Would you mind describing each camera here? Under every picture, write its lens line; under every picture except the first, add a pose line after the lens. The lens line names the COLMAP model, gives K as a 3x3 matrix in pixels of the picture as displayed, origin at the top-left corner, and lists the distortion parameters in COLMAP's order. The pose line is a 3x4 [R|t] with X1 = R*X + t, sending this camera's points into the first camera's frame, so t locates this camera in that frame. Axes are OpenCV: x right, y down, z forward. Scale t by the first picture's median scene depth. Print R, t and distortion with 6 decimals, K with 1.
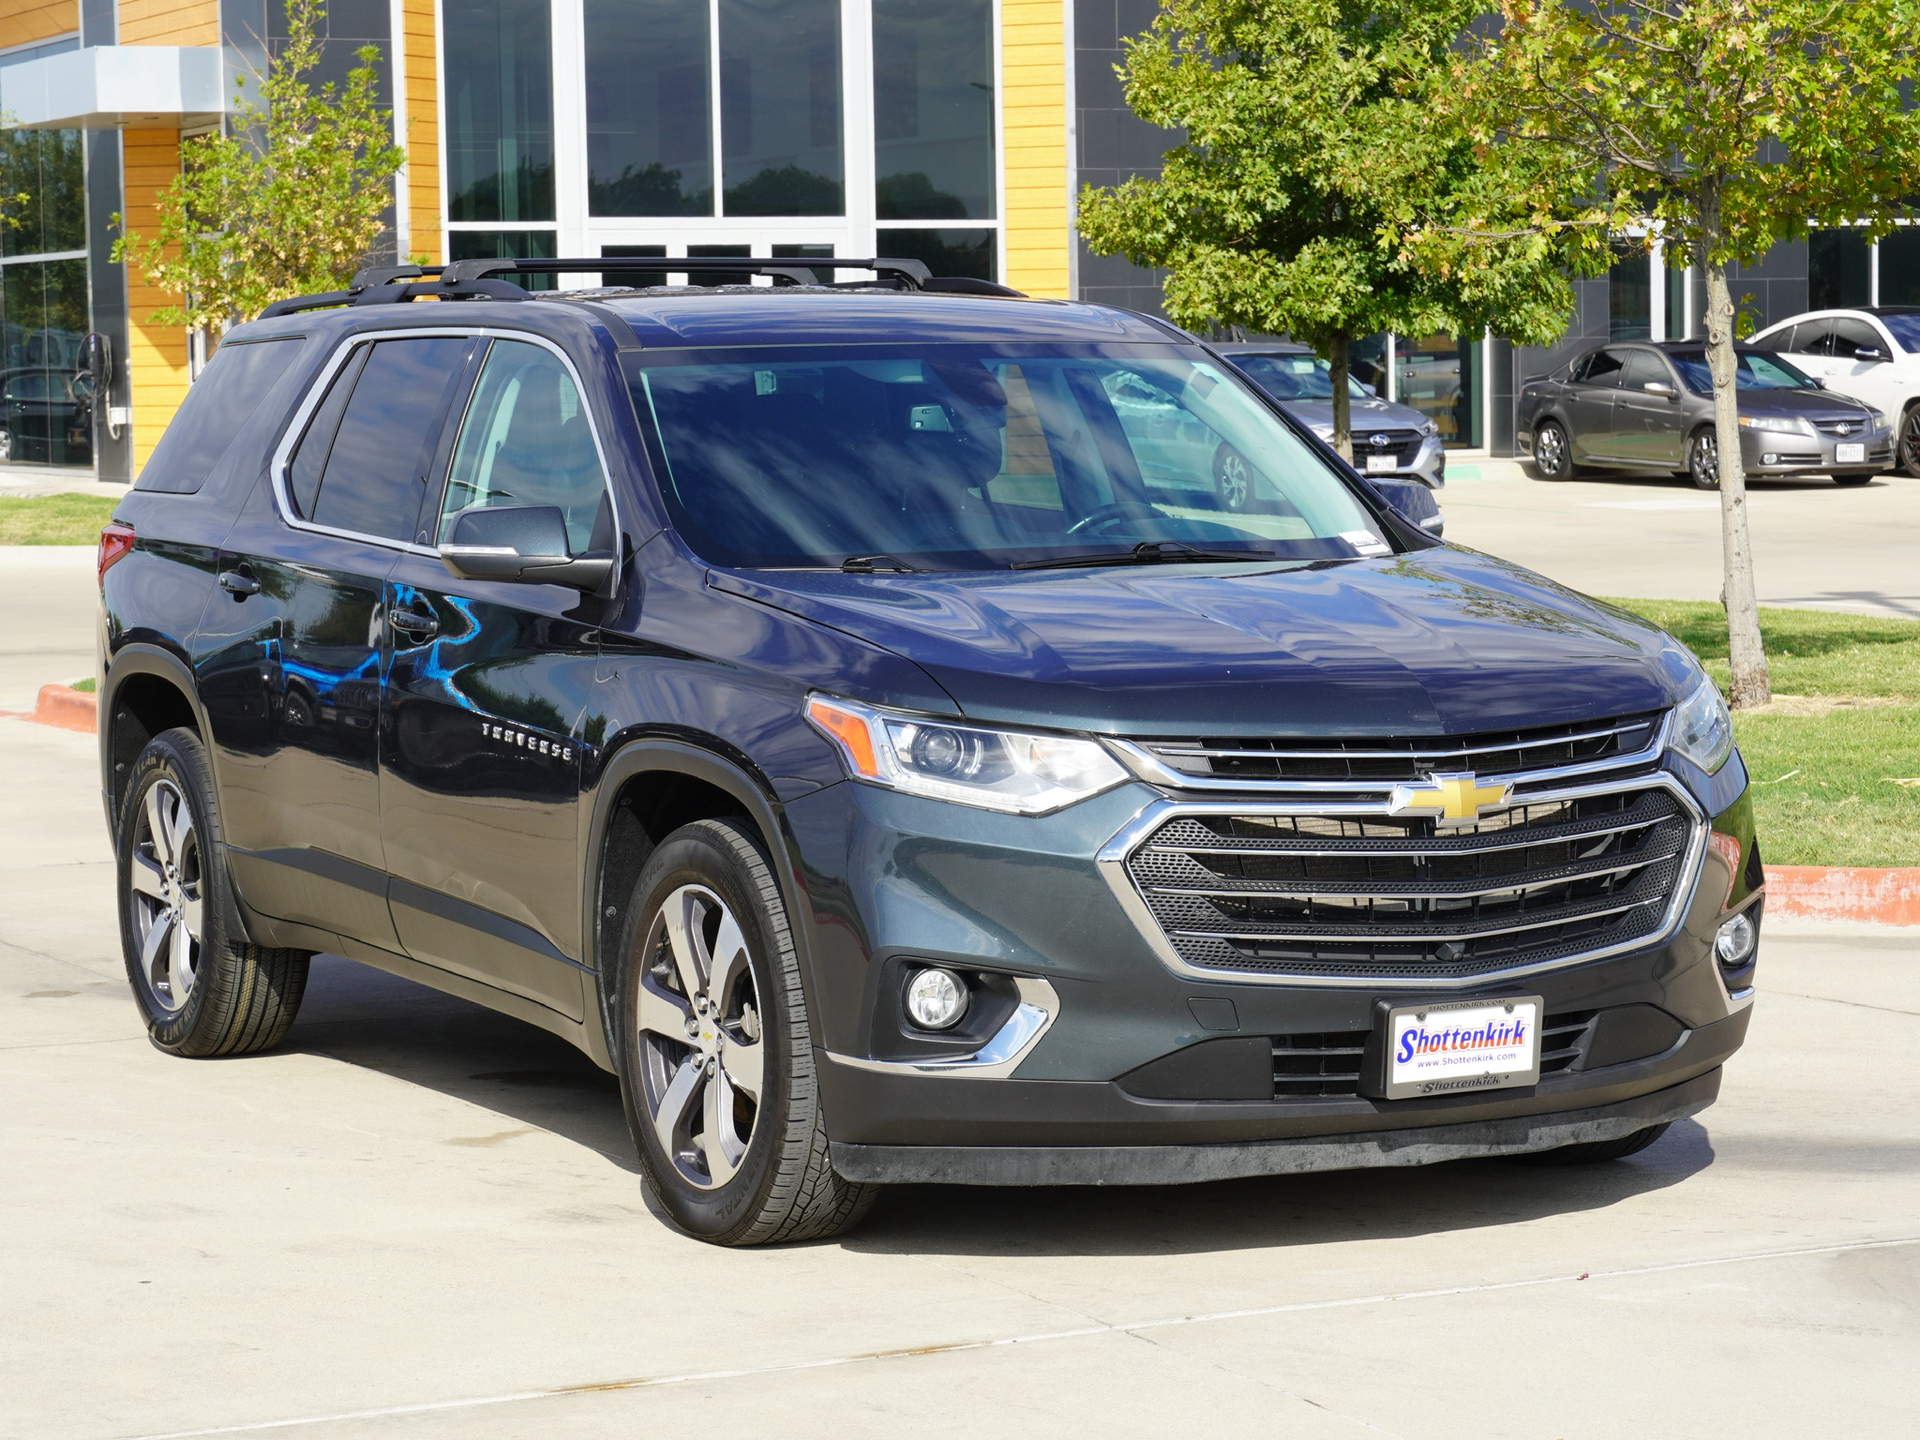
lens RADIAL K [[4727.8, 0, 960.0], [0, 4727.8, 720.0], [0, 0, 1]] dist [0.037807, 0.249662]
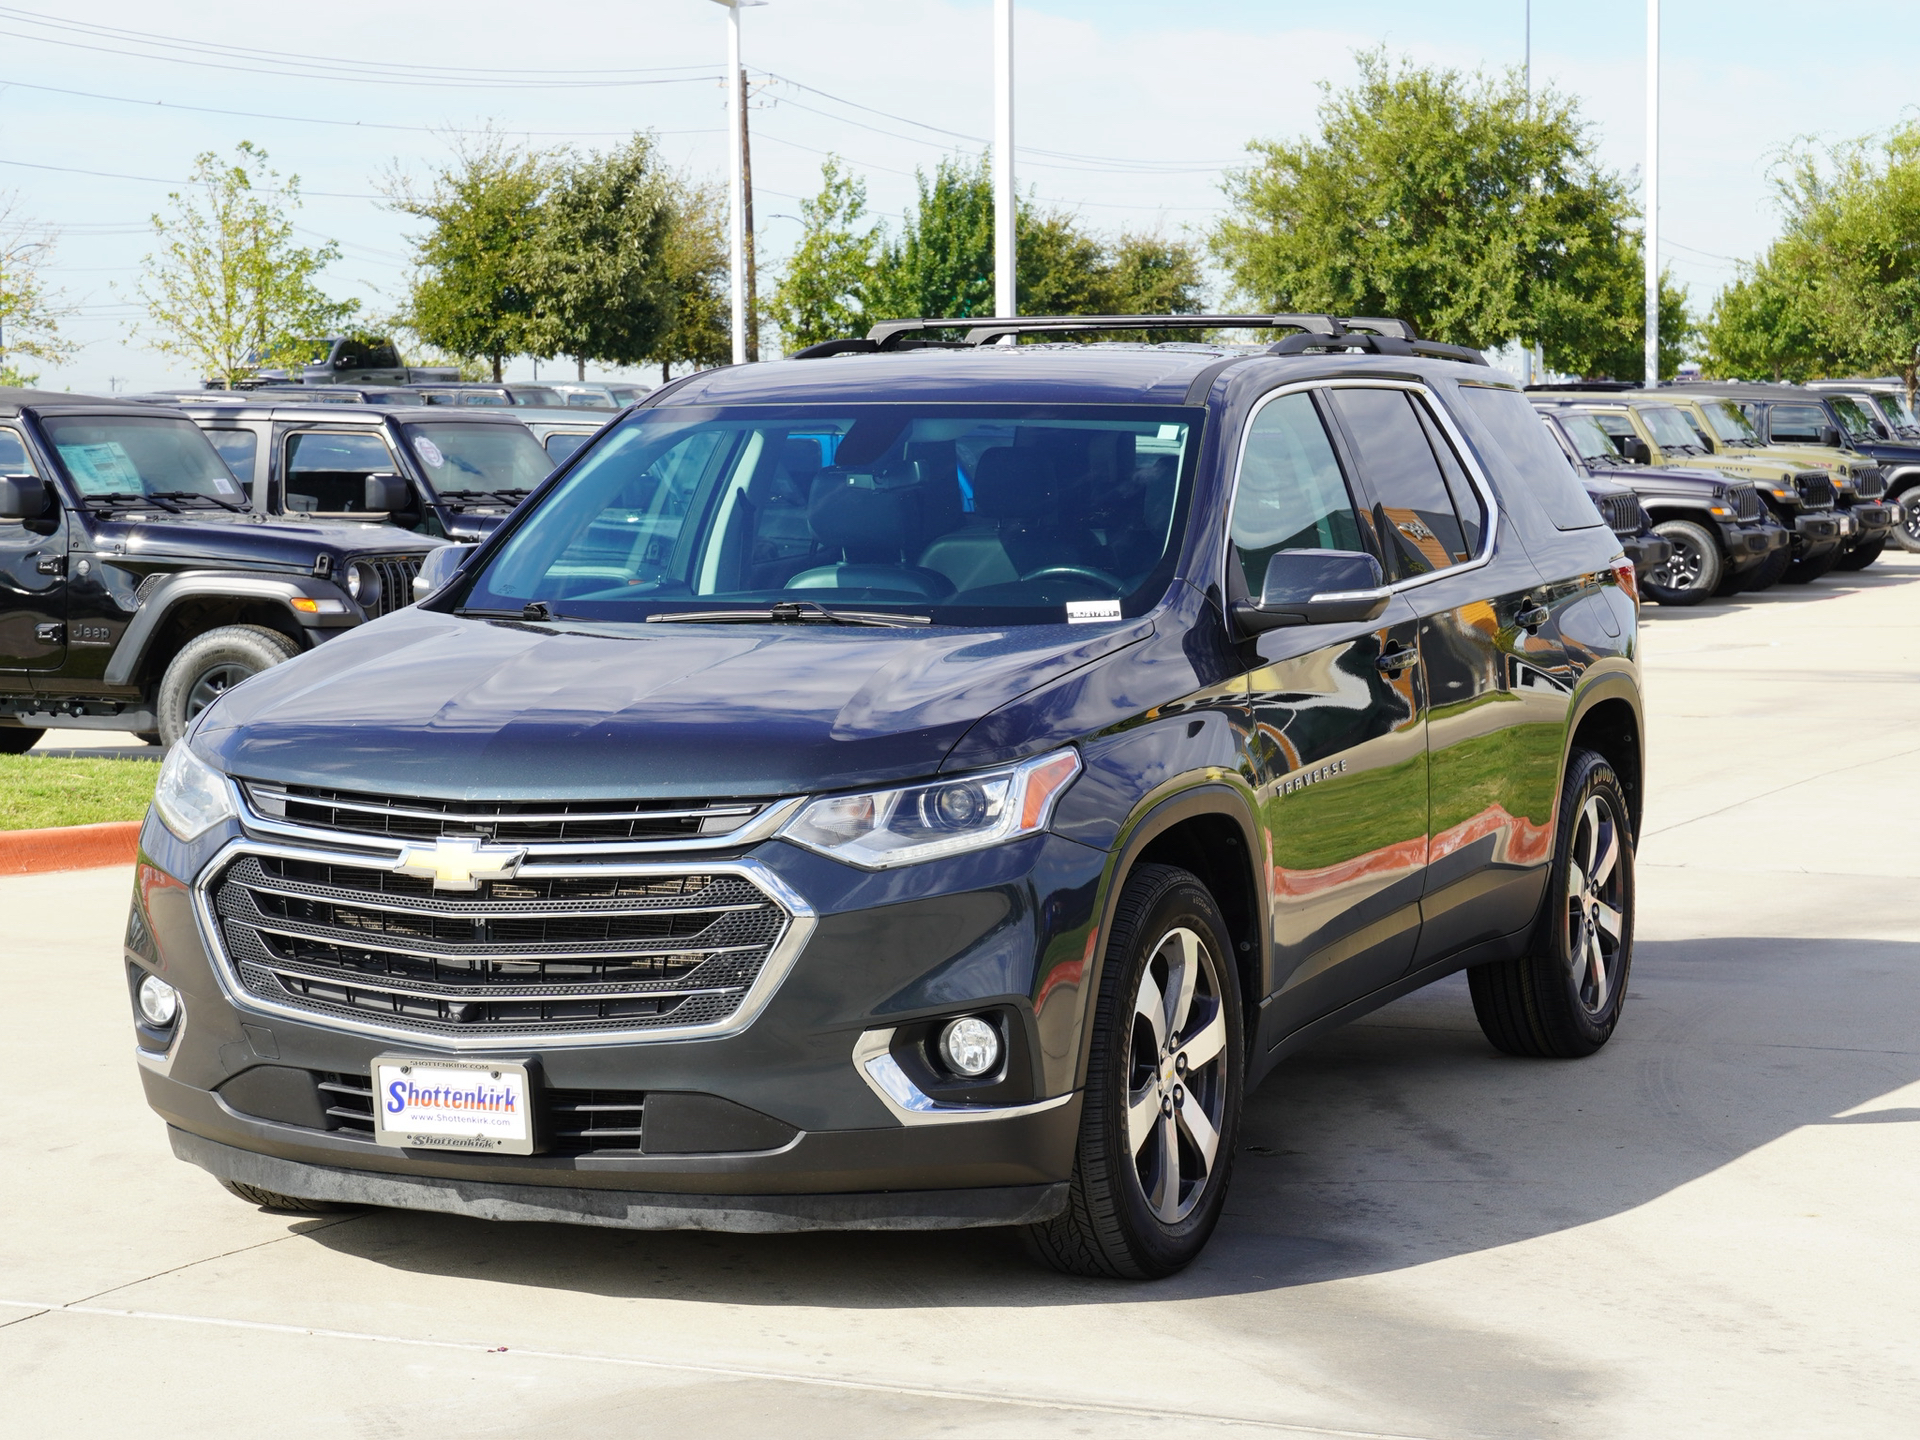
lens RADIAL K [[4342.8, 0, 960.0], [0, 4342.8, 720.0], [0, 0, 1]] dist [0.054244, 0.055727]
pose [[0.641675, 0.065335, -0.764189, 0.862612], [-0.060384, 0.997576, 0.034586, -0.051453], [0.764596, 0.023952, 0.644065, 0.464923]]
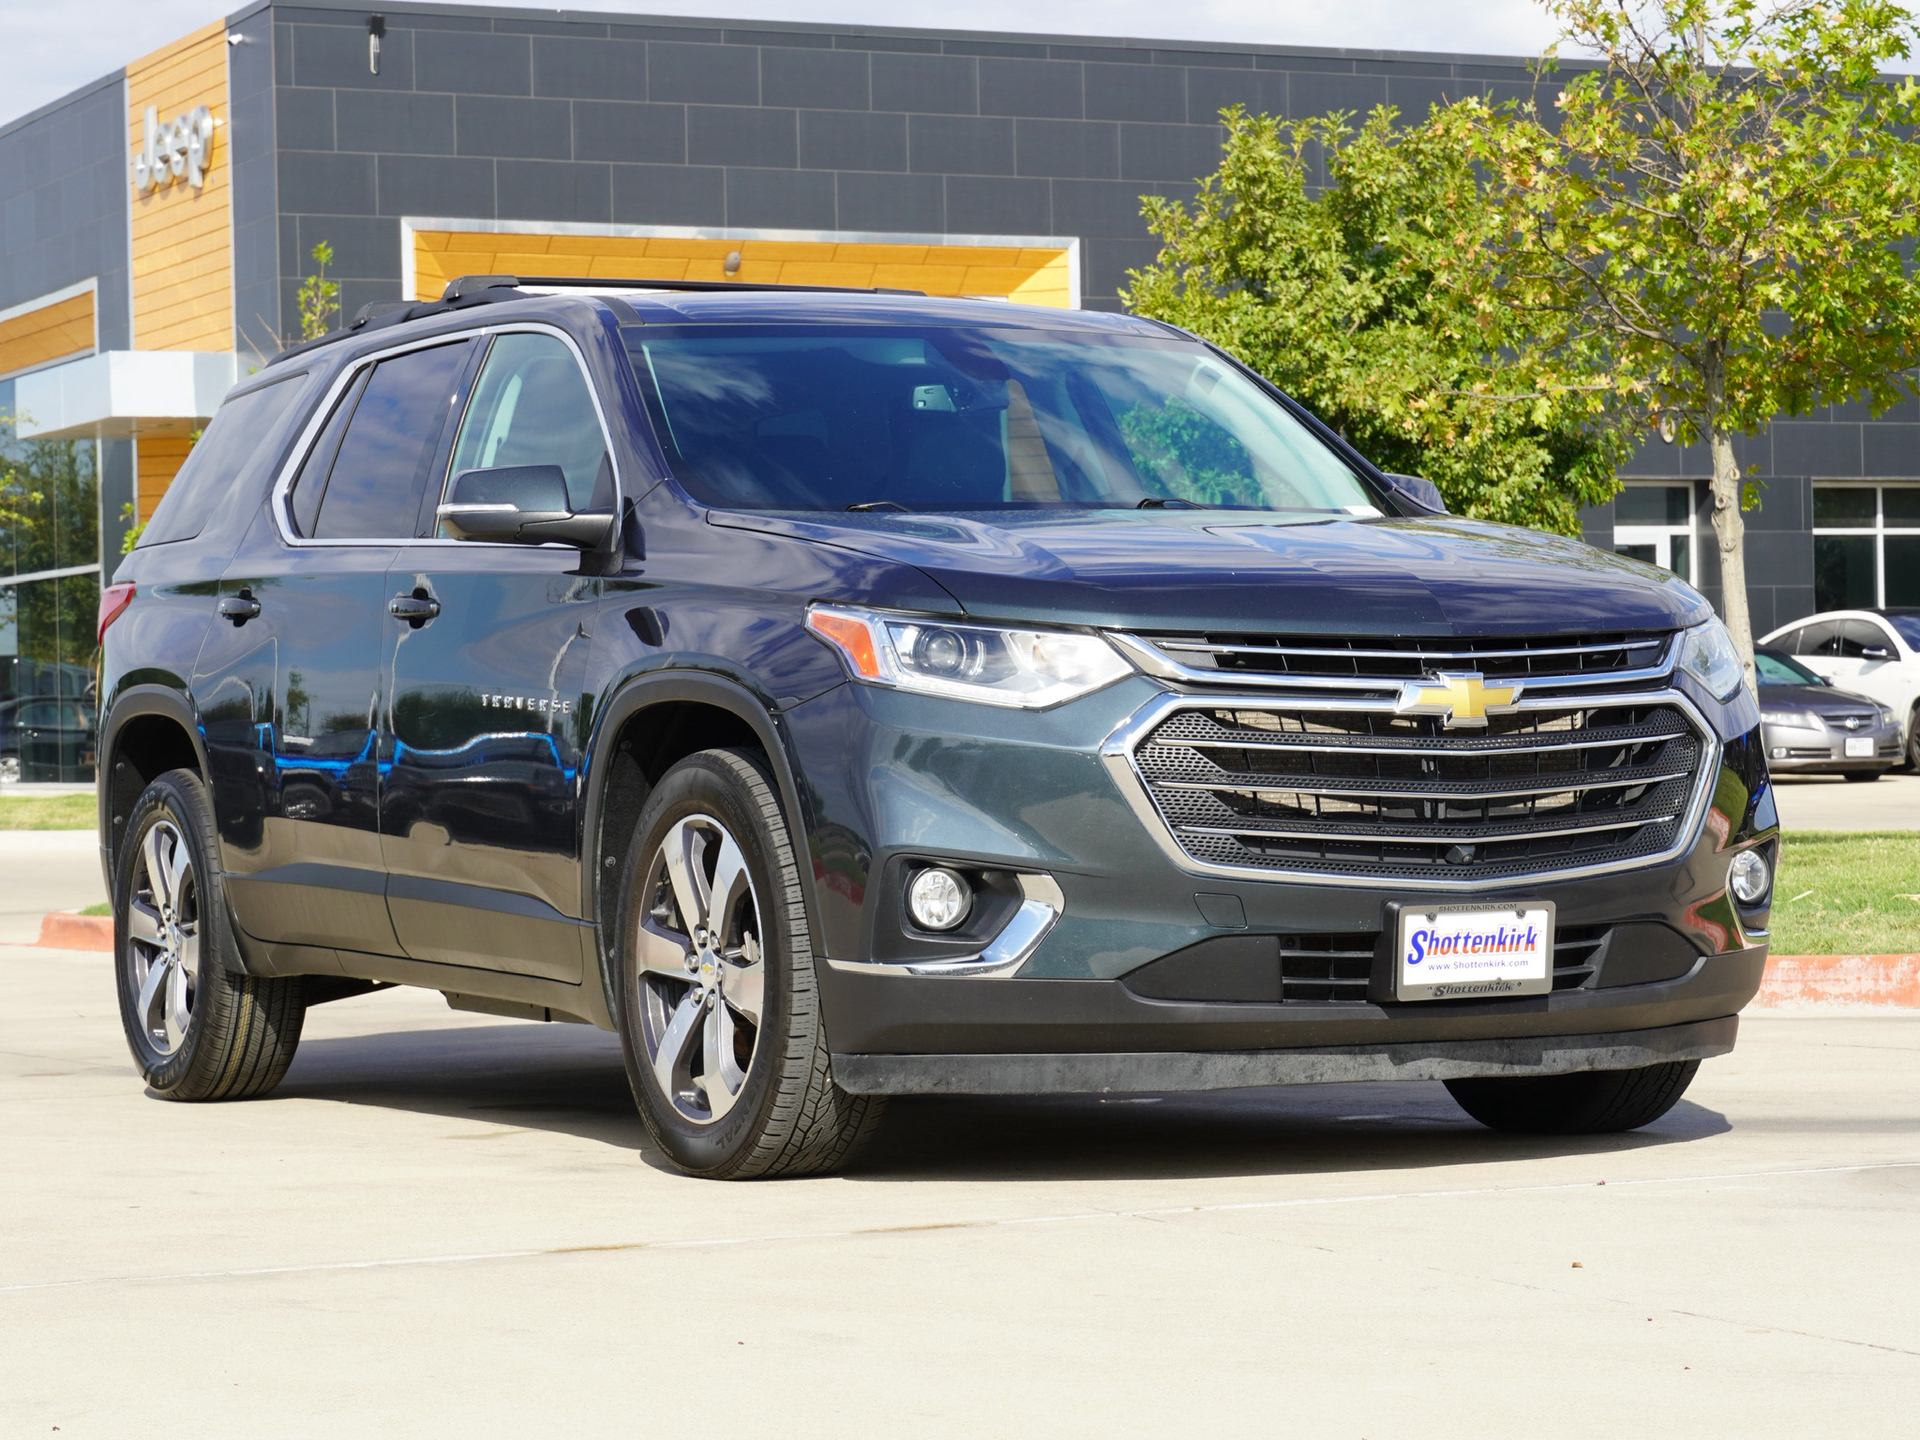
lens RADIAL K [[4727.8, 0, 960.0], [0, 4727.8, 720.0], [0, 0, 1]] dist [0.037807, 0.249662]
pose [[0.999992, -0.003398, -0.002188, 0.001583], [0.003213, 0.996818, -0.079646, 0.096521], [0.002452, 0.079638, 0.996821, 0.014456]]
